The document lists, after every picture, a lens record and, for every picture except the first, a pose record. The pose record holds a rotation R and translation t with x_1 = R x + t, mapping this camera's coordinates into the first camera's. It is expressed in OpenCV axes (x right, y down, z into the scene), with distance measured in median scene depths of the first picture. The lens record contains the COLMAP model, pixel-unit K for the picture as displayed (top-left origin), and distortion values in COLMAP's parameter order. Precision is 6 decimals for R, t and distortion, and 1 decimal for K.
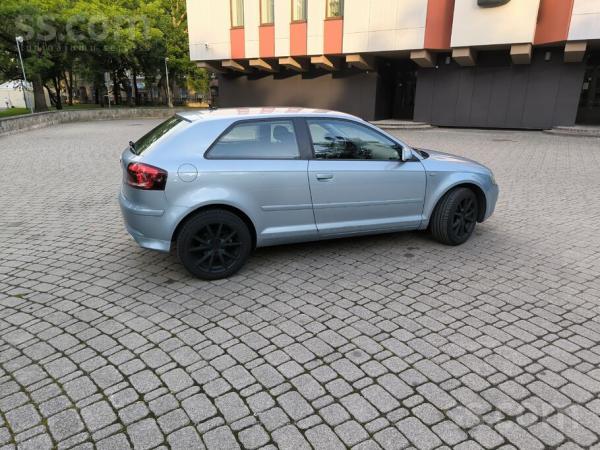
lens RADIAL K [[413.0, 0, 300.0], [0, 413.0, 225.0], [0, 0, 1]] dist [-0.000748, -0.002220]
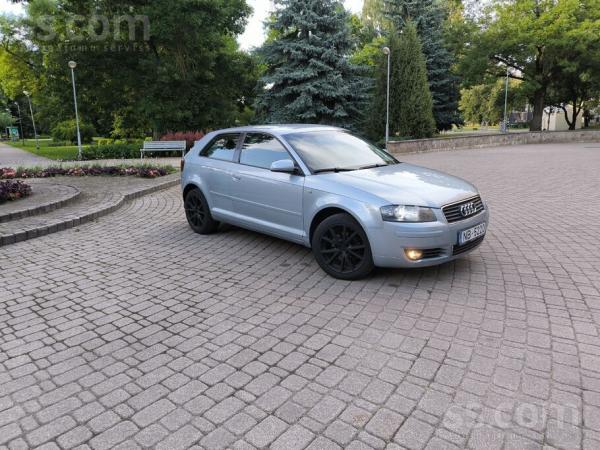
lens RADIAL K [[413.0, 0, 300.0], [0, 413.0, 225.0], [0, 0, 1]] dist [-0.000748, -0.002220]
pose [[0.420303, 0.208839, -0.883024, 1.611213], [-0.251502, 0.961838, 0.107769, -0.196984], [0.871833, 0.176787, 0.456787, 0.750523]]
